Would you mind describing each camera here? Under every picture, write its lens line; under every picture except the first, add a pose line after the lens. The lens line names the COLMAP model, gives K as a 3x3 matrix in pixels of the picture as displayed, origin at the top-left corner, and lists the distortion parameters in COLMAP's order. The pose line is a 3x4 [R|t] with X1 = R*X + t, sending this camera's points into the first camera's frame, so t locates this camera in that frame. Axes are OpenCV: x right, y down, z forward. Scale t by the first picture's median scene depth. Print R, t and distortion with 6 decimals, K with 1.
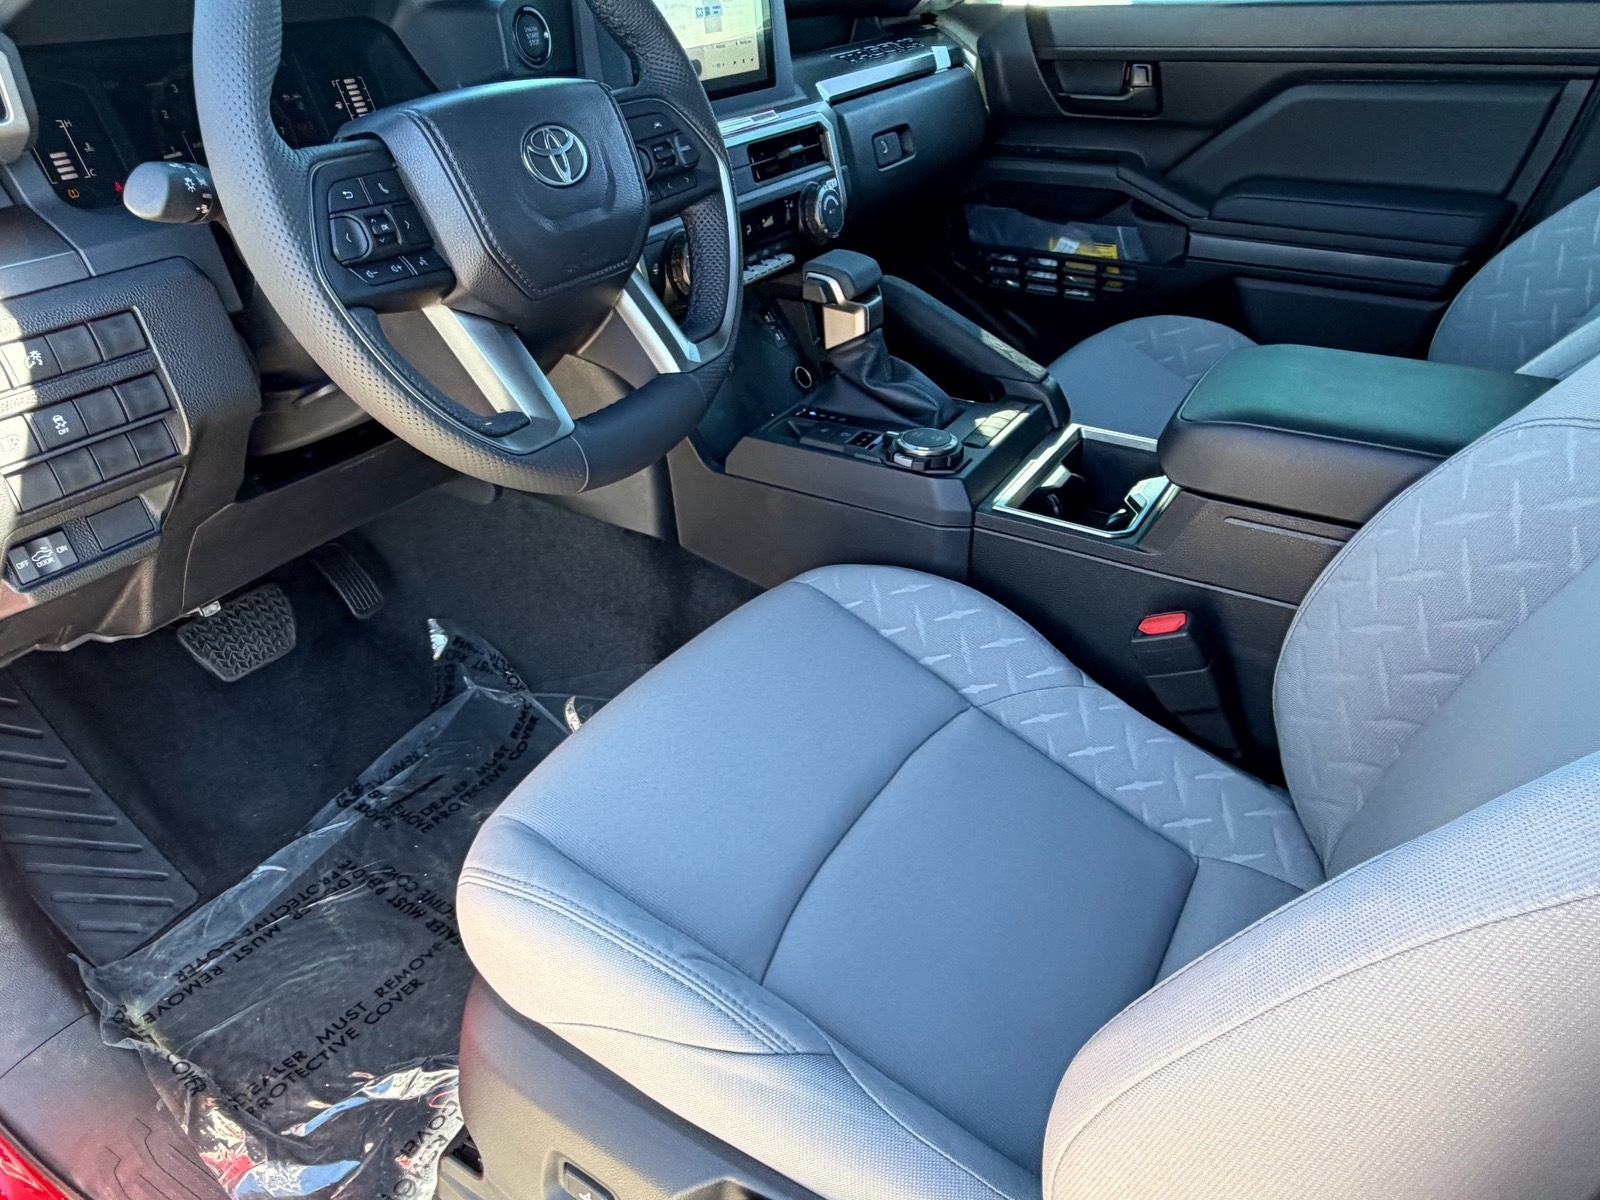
lens RADIAL K [[1128.9, 0, 781.9], [0, 1128.9, 602.5], [0, 0, 1]] dist [-0.007375, 0.005289]
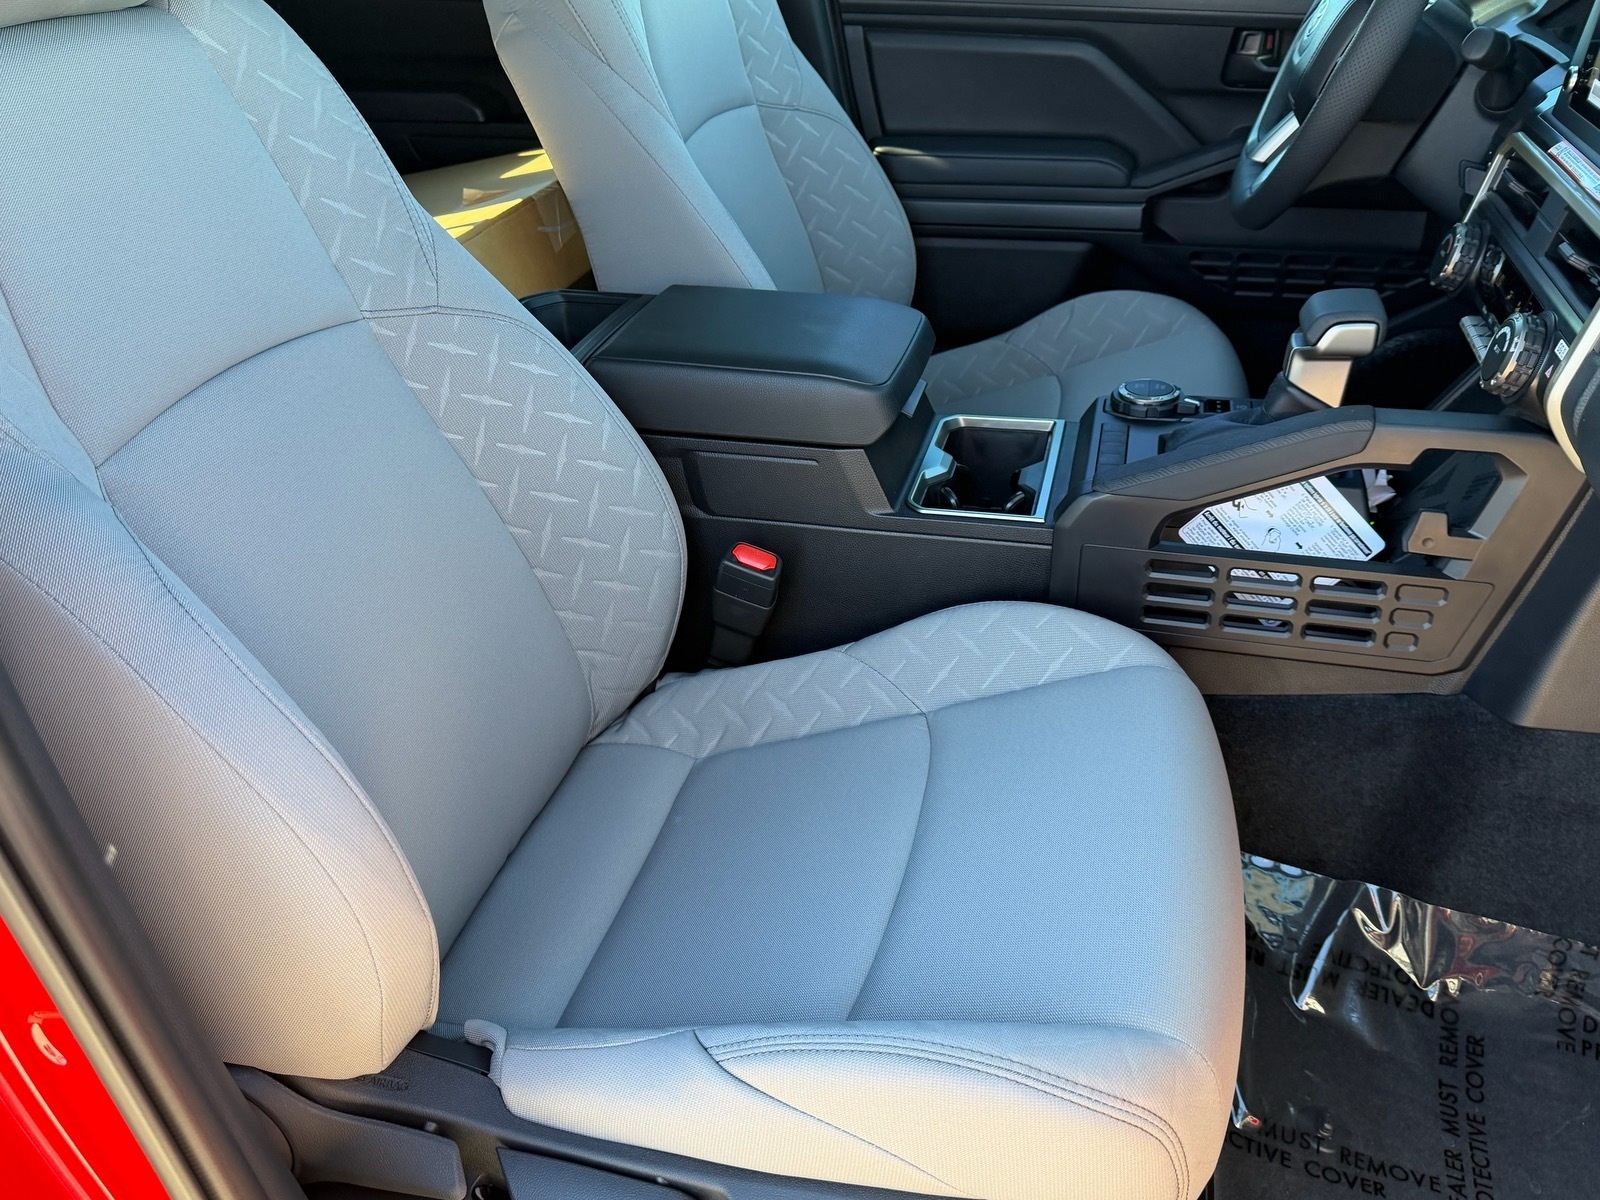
lens RADIAL K [[1298.3, 0, 799.6], [0, 1298.3, 604.8], [0, 0, 1]] dist [0.108238, -0.164641]
pose [[-0.955008, 0.180886, -0.235030, 0.671337], [-0.123607, 0.477601, 0.869838, -0.943812], [0.269592, 0.859754, -0.433754, 1.437872]]
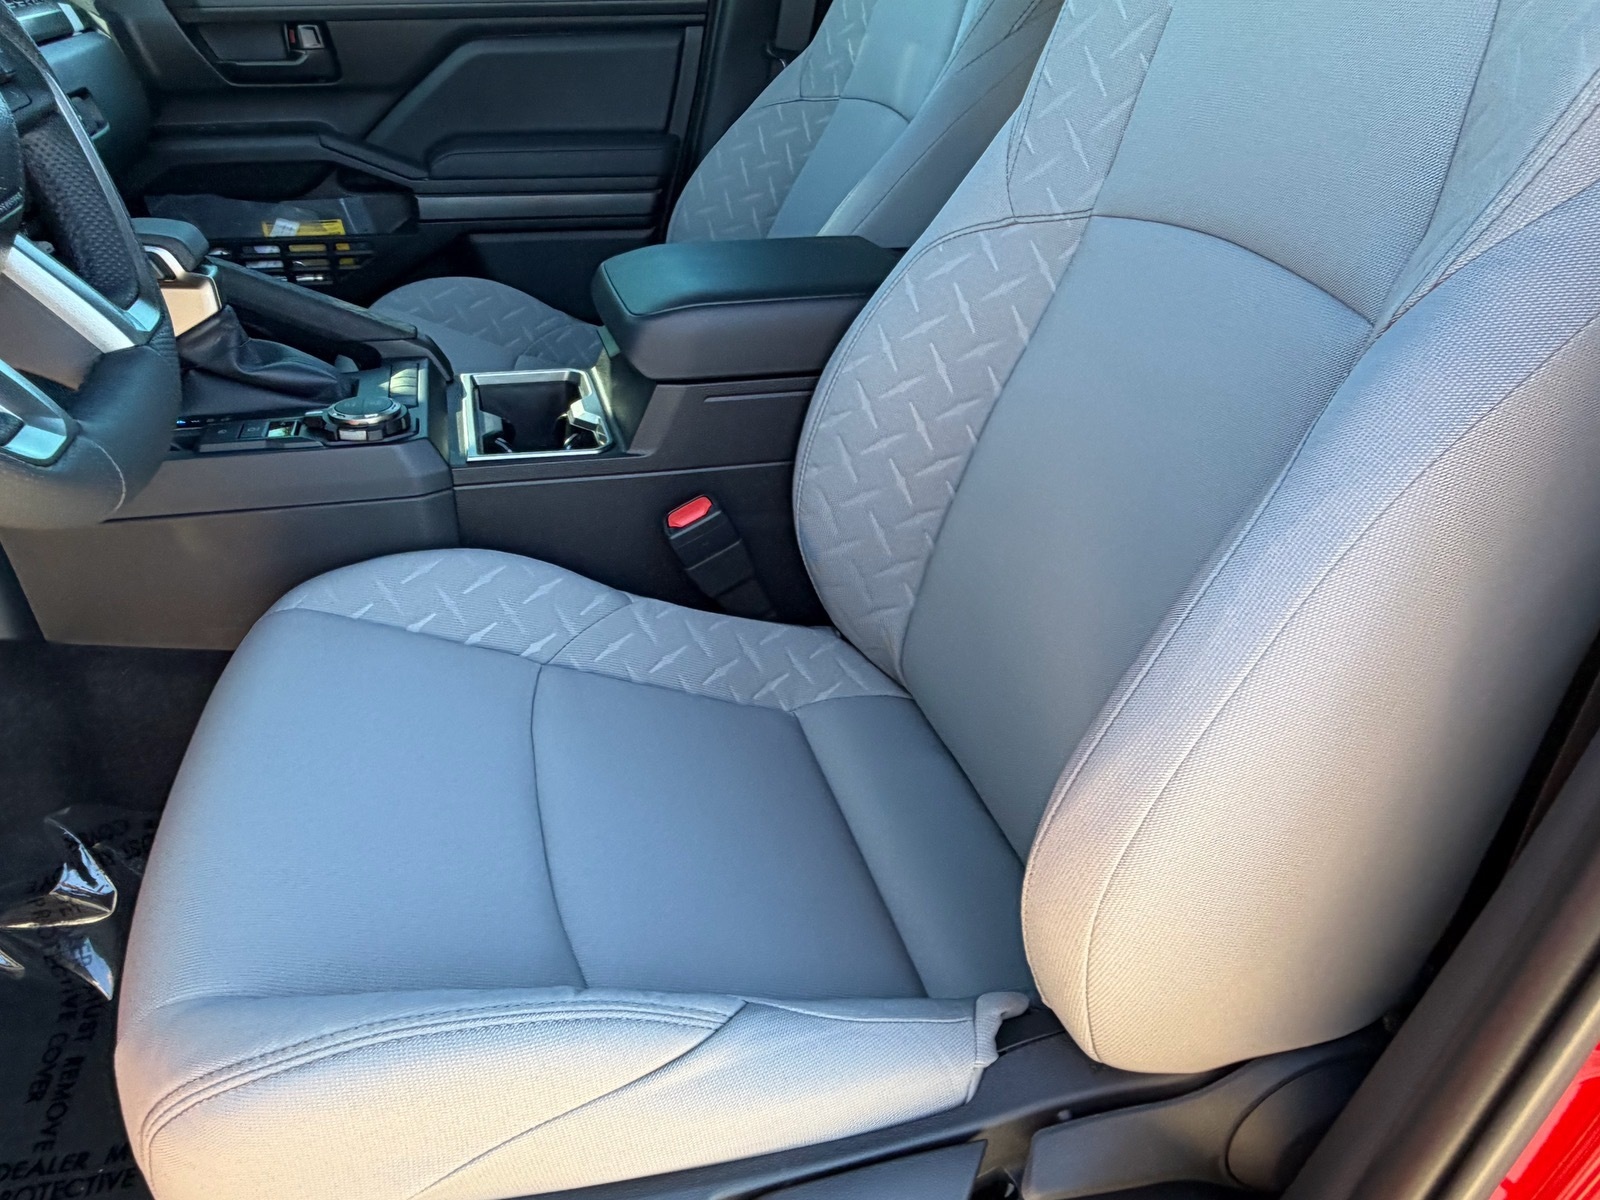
lens RADIAL K [[1128.9, 0, 766.5], [0, 1128.9, 608.7], [0, 0, 1]] dist [-0.007375, 0.005289]
pose [[0.705551, -0.328590, 0.627874, -0.221345], [0.340816, 0.934147, 0.105895, 0.012097], [-0.621323, 0.139275, 0.771077, 0.145233]]
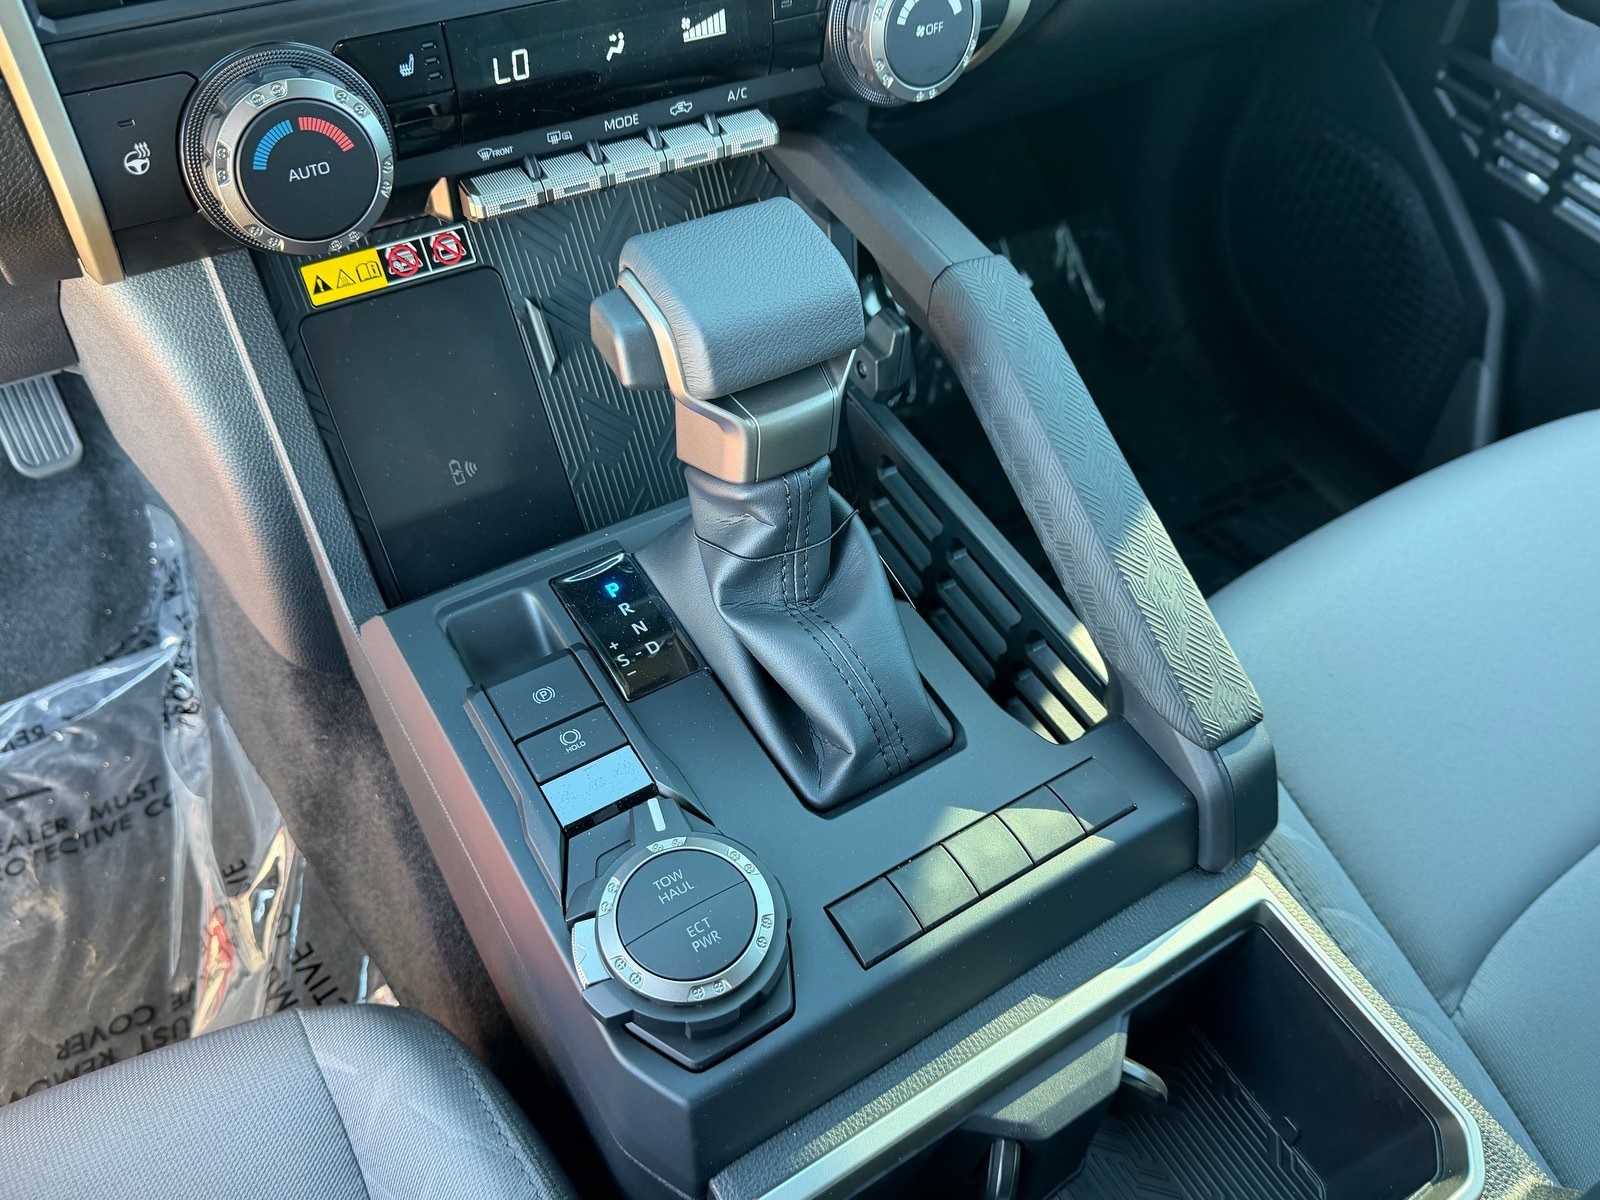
lens RADIAL K [[1223.4, 0, 796.4], [0, 1223.4, 608.7], [0, 0, 1]] dist [0.045986, -0.076862]
pose [[0.888431, 0.407439, -0.211384, 0.178192], [-0.319770, 0.879772, 0.351779, -0.330488], [0.329298, -0.244938, 0.911904, 0.621063]]
